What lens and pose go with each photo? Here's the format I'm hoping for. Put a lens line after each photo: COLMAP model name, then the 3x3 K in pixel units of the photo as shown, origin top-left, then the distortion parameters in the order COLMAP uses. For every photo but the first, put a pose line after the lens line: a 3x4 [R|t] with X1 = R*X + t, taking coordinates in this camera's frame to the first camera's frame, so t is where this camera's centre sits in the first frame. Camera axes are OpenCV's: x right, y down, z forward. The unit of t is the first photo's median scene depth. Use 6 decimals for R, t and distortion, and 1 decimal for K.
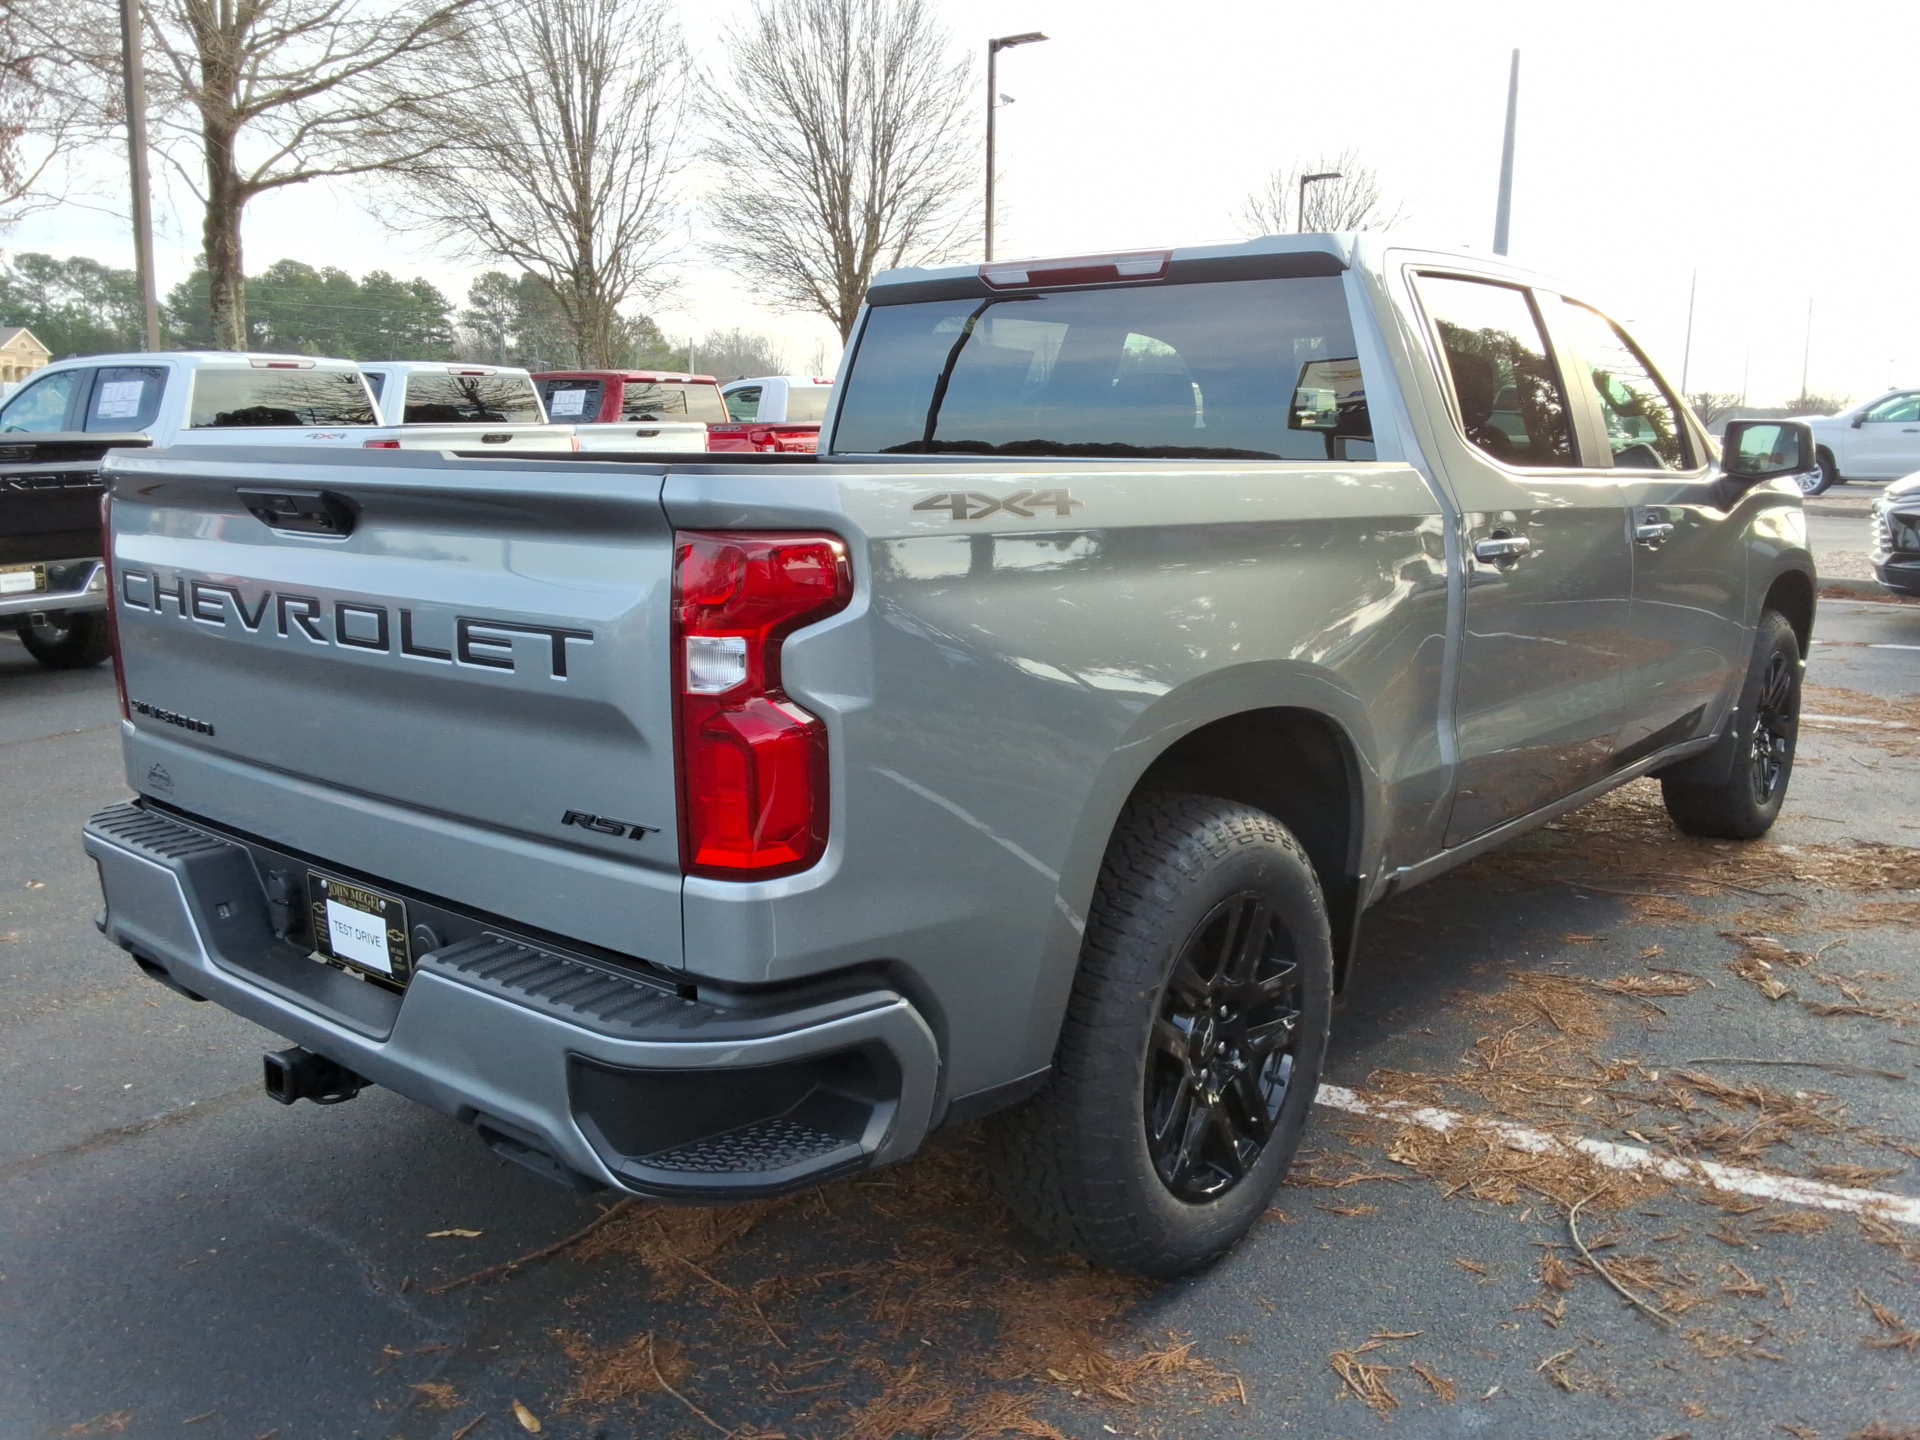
lens RADIAL K [[1544.1, 0, 973.0], [0, 1544.1, 699.8], [0, 0, 1]] dist [0.130241, -0.218125]
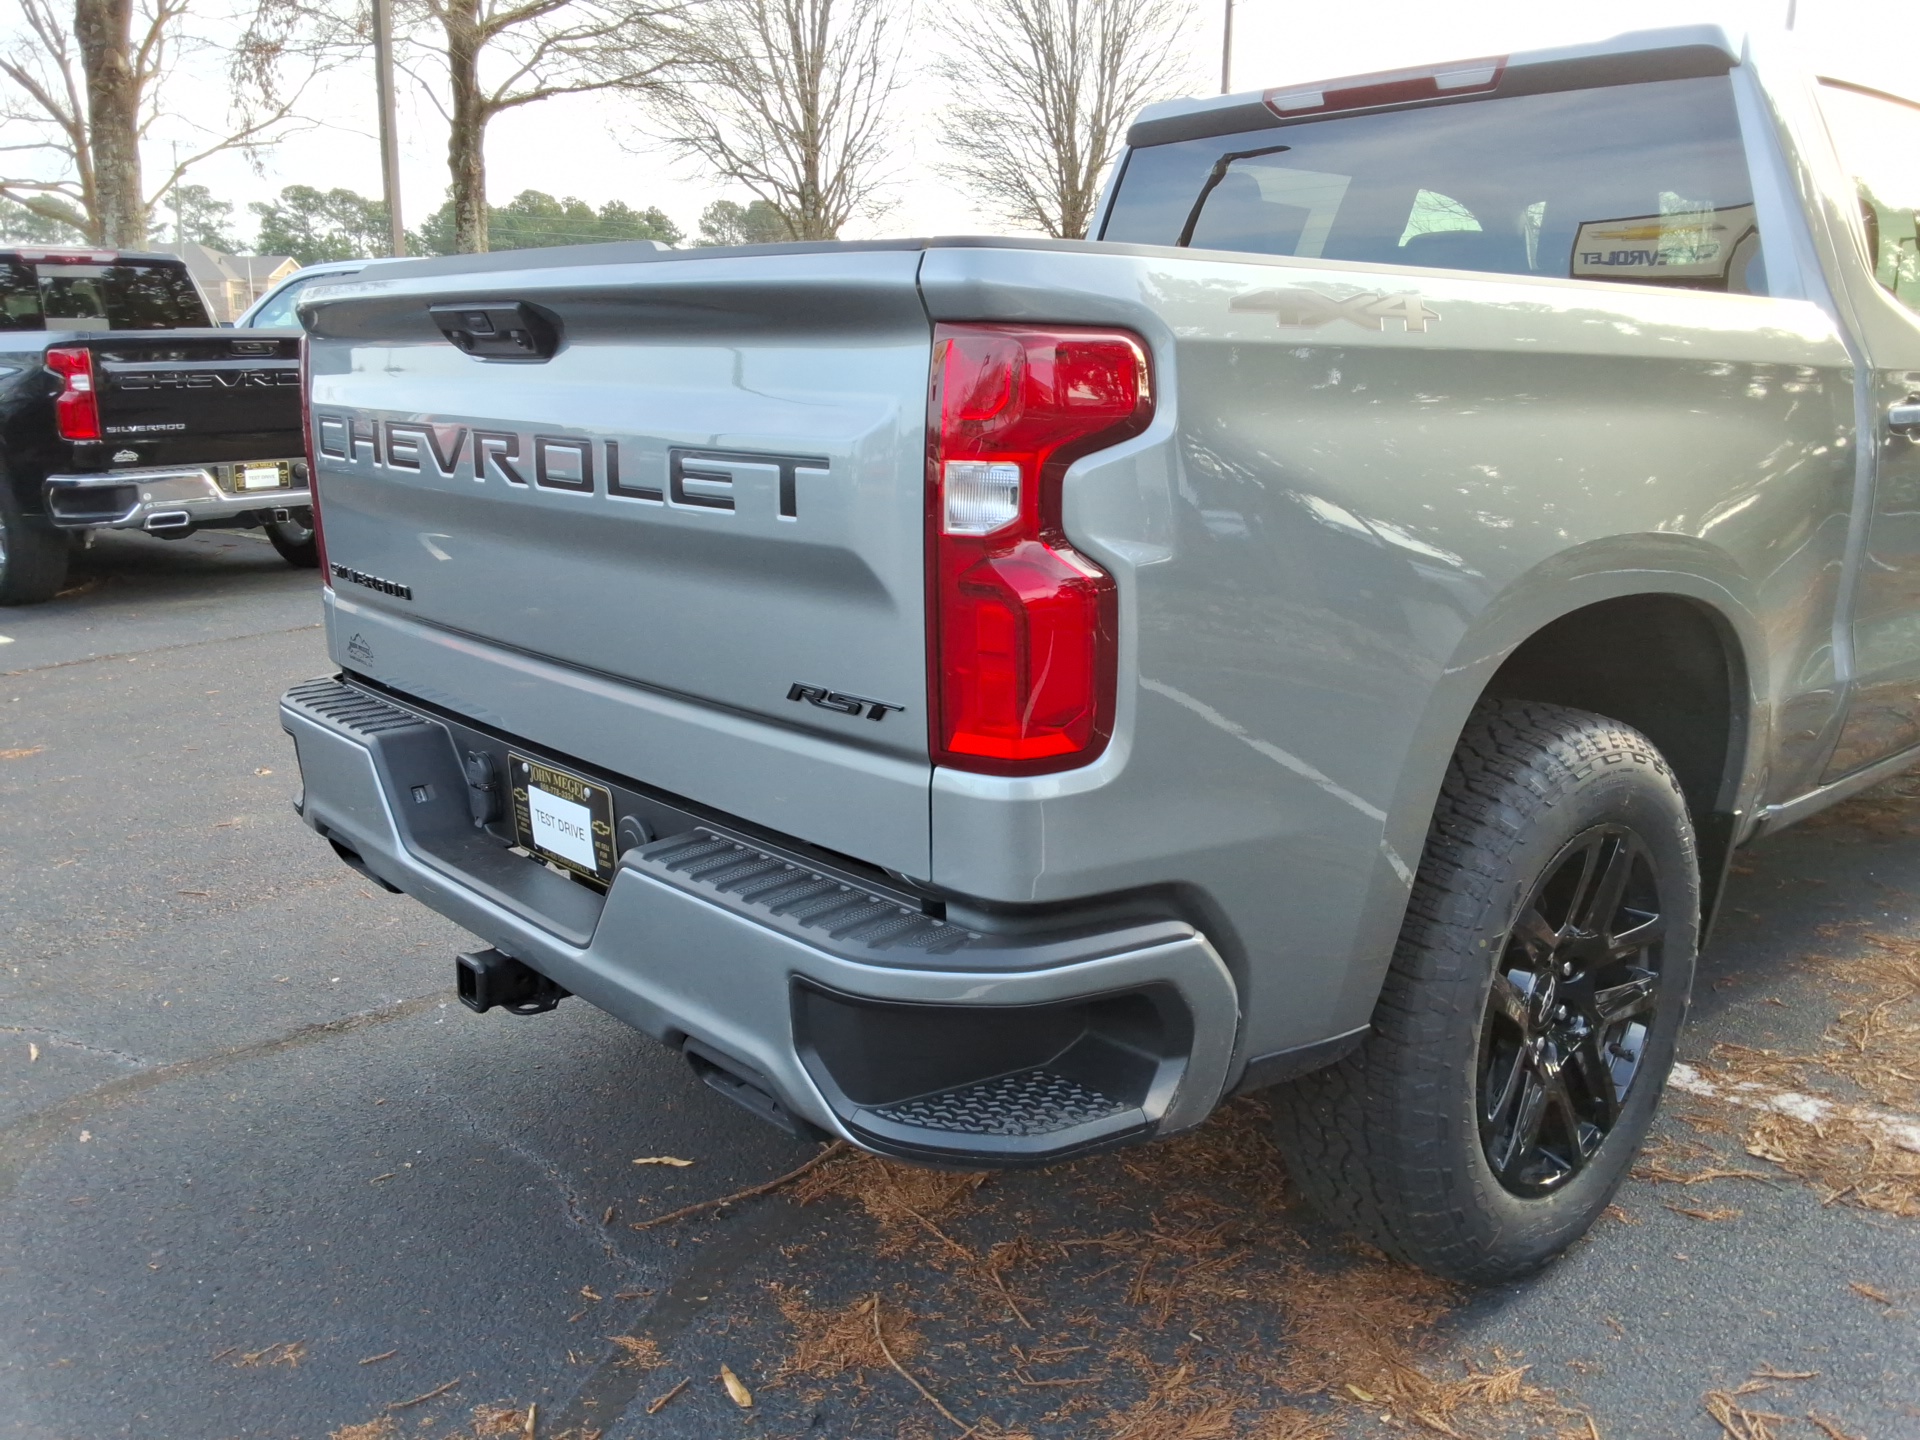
lens RADIAL K [[1549.1, 0, 965.2], [0, 1549.1, 700.3], [0, 0, 1]] dist [0.136909, -0.215836]
pose [[0.990008, 0.030012, -0.137782, -0.045807], [-0.023710, 0.998606, 0.047155, 0.031138], [0.139005, -0.043417, 0.989339, 0.158685]]
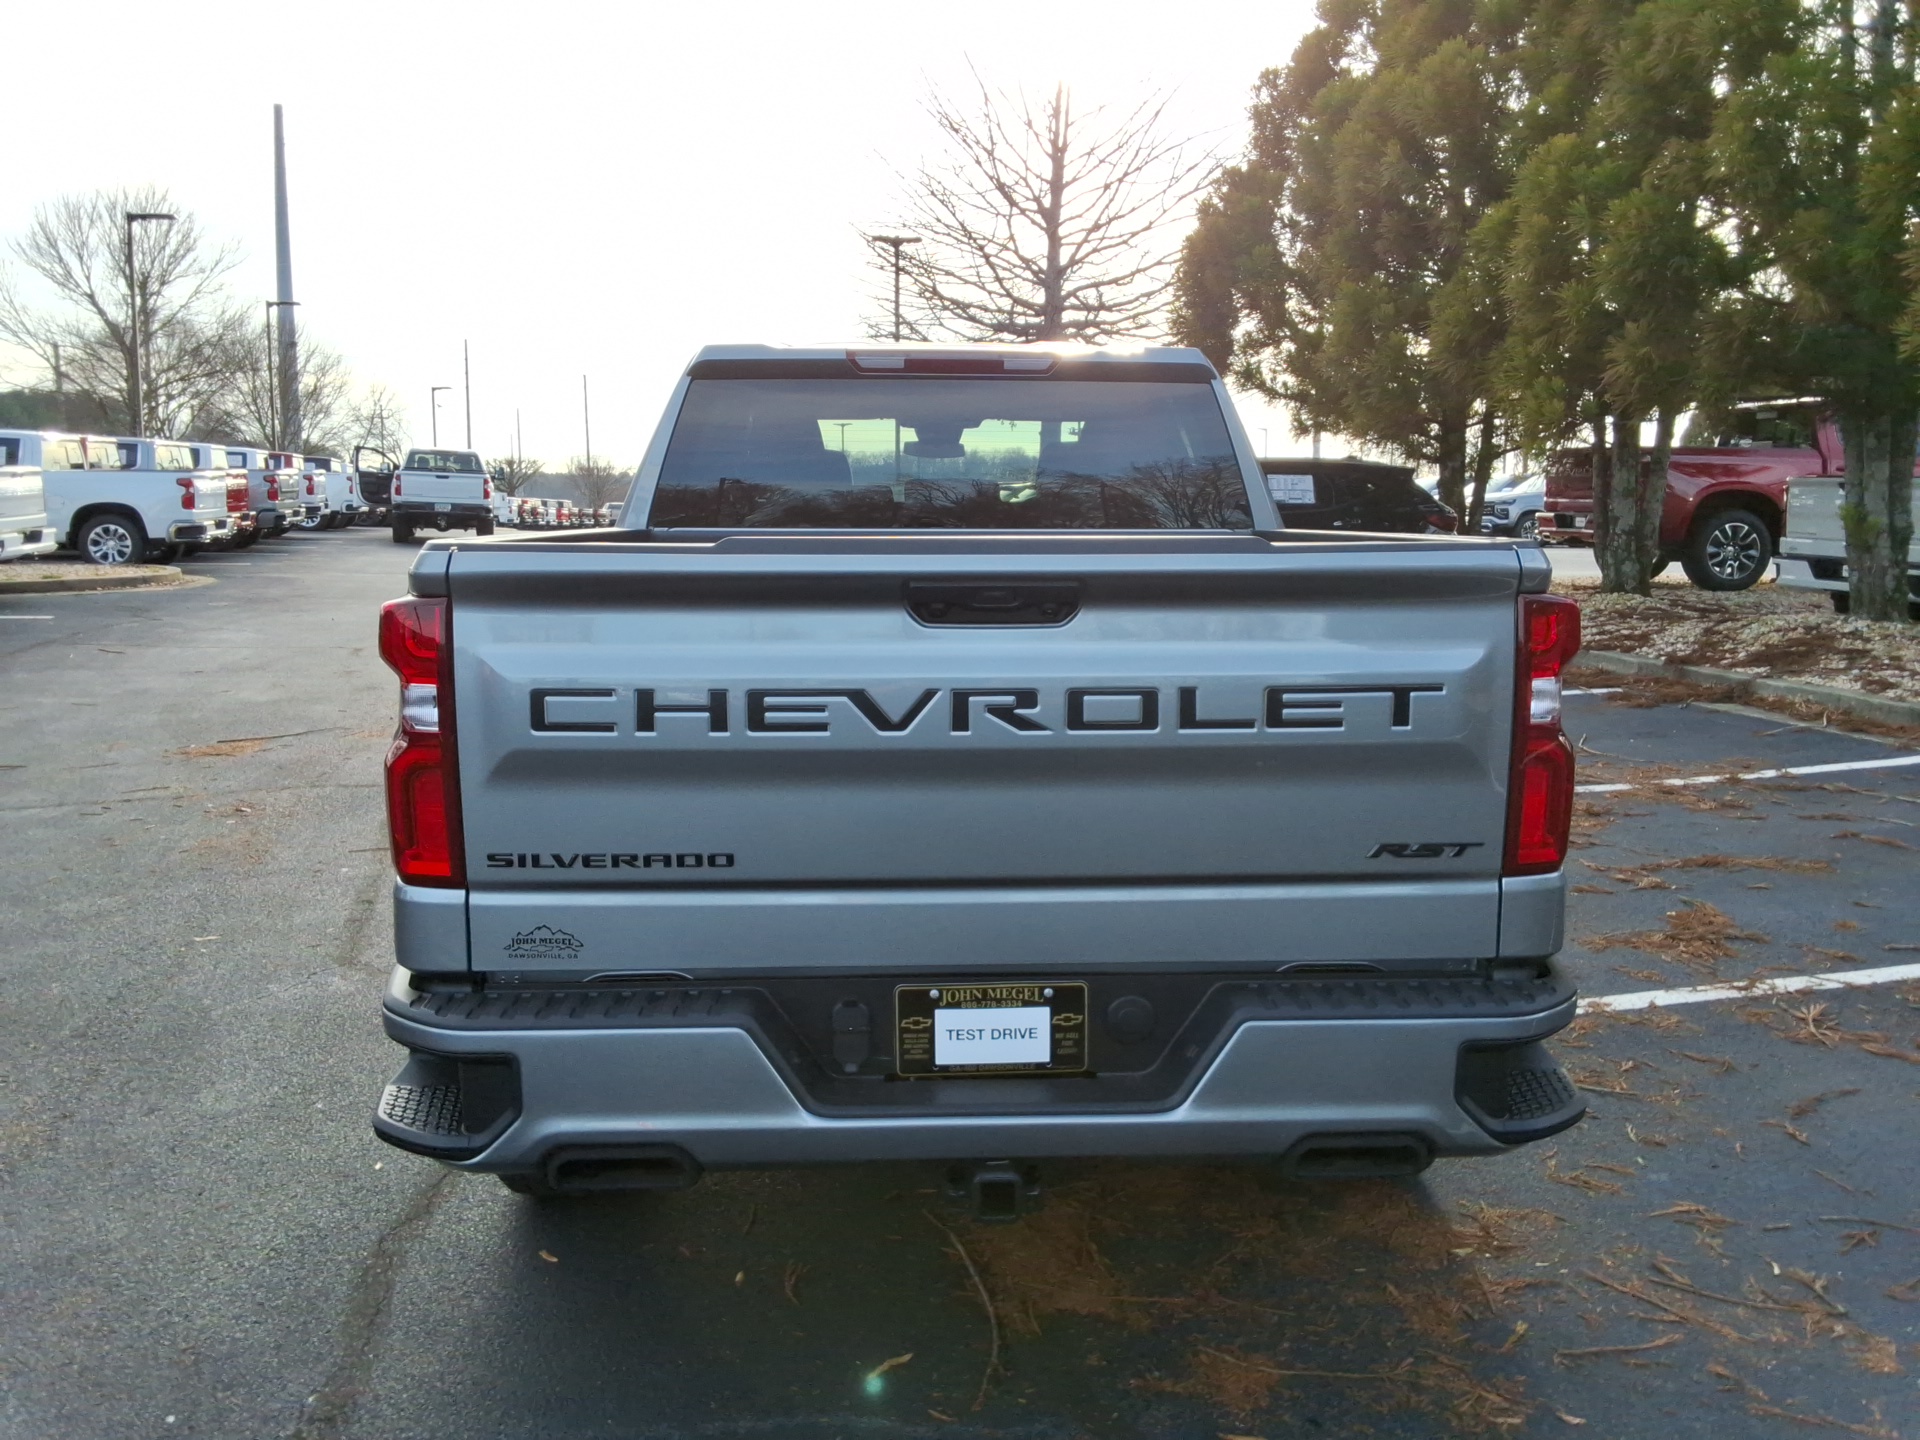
lens RADIAL K [[1544.1, 0, 973.0], [0, 1544.1, 699.8], [0, 0, 1]] dist [0.130241, -0.218125]
pose [[0.747716, -0.092797, 0.657502, -0.977349], [0.116791, 0.993129, 0.007351, -0.062246], [-0.653667, 0.071293, 0.753417, 0.260316]]
